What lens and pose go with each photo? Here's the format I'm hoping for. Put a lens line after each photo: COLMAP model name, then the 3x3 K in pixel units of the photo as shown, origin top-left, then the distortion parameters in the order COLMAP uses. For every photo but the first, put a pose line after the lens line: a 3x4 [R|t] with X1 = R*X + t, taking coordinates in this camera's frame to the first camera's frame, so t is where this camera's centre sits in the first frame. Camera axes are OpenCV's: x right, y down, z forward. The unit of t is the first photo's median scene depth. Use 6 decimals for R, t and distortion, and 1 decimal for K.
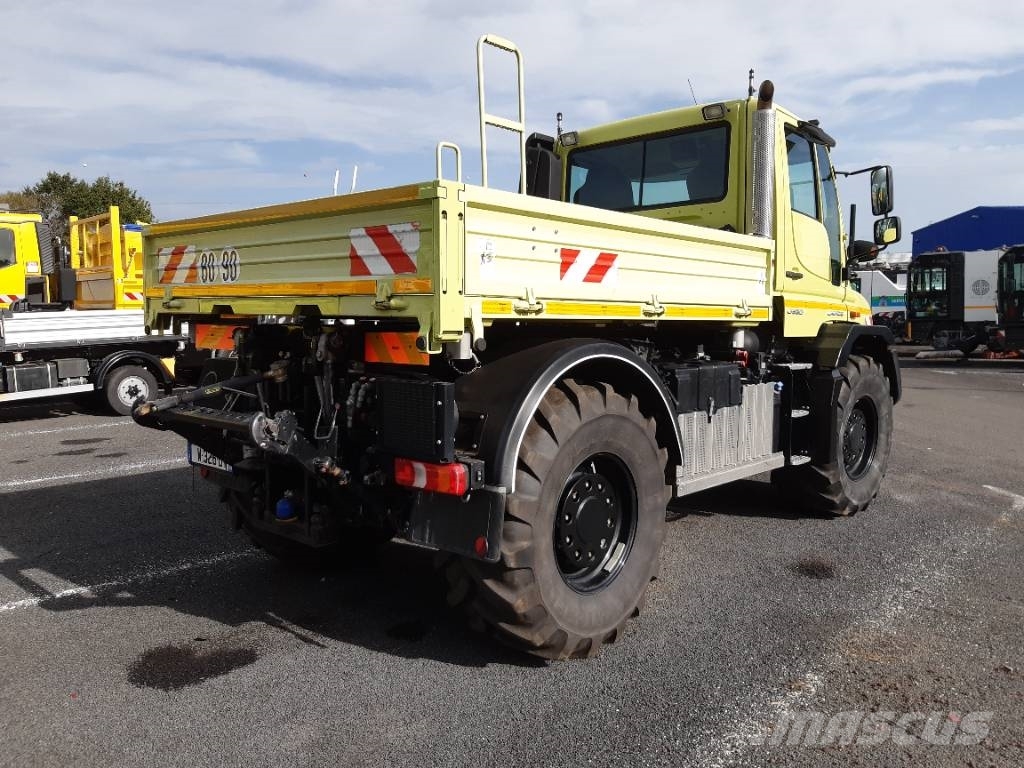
lens RADIAL K [[794.8, 0, 512.0], [0, 794.8, 384.0], [0, 0, 1]] dist [0.099669, -0.237959]
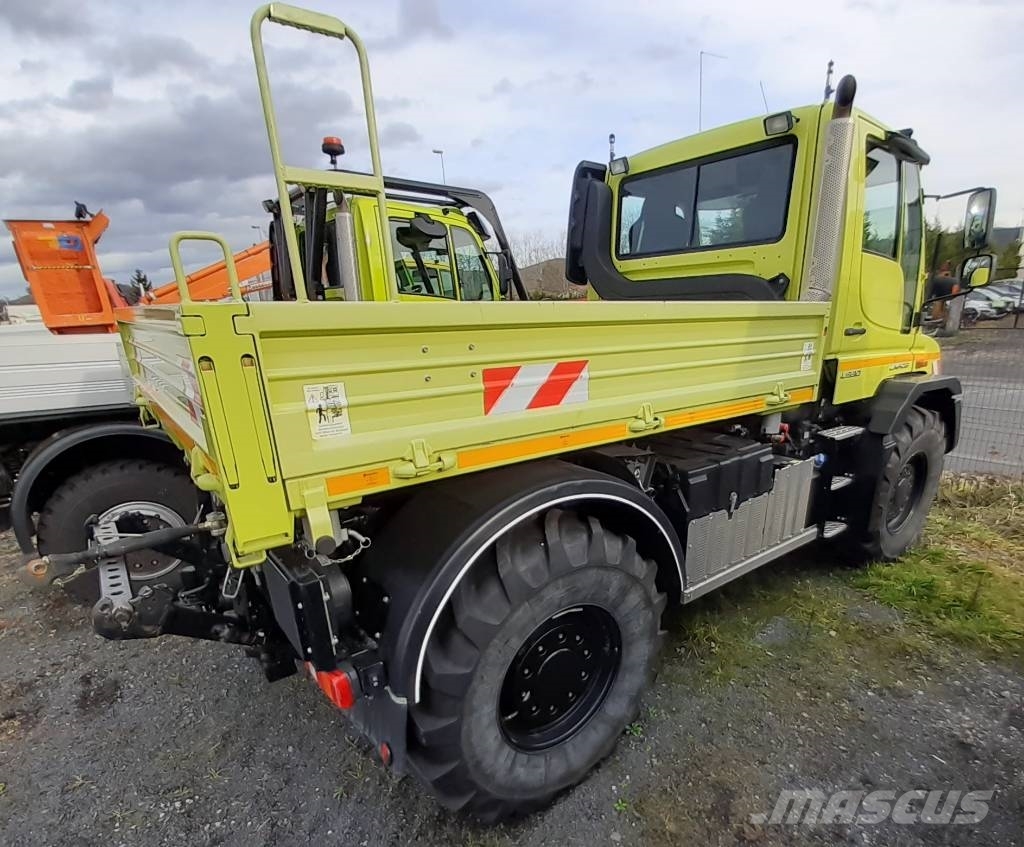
lens RADIAL K [[548.4, 0, 558.8], [0, 548.4, 522.2], [0, 0, 1]] dist [0.002831, -0.016747]
pose [[0.988726, 0.035859, -0.145381, 0.130056], [0.007763, 0.957321, 0.288923, -0.116857], [0.149537, -0.286794, 0.946249, 0.336371]]
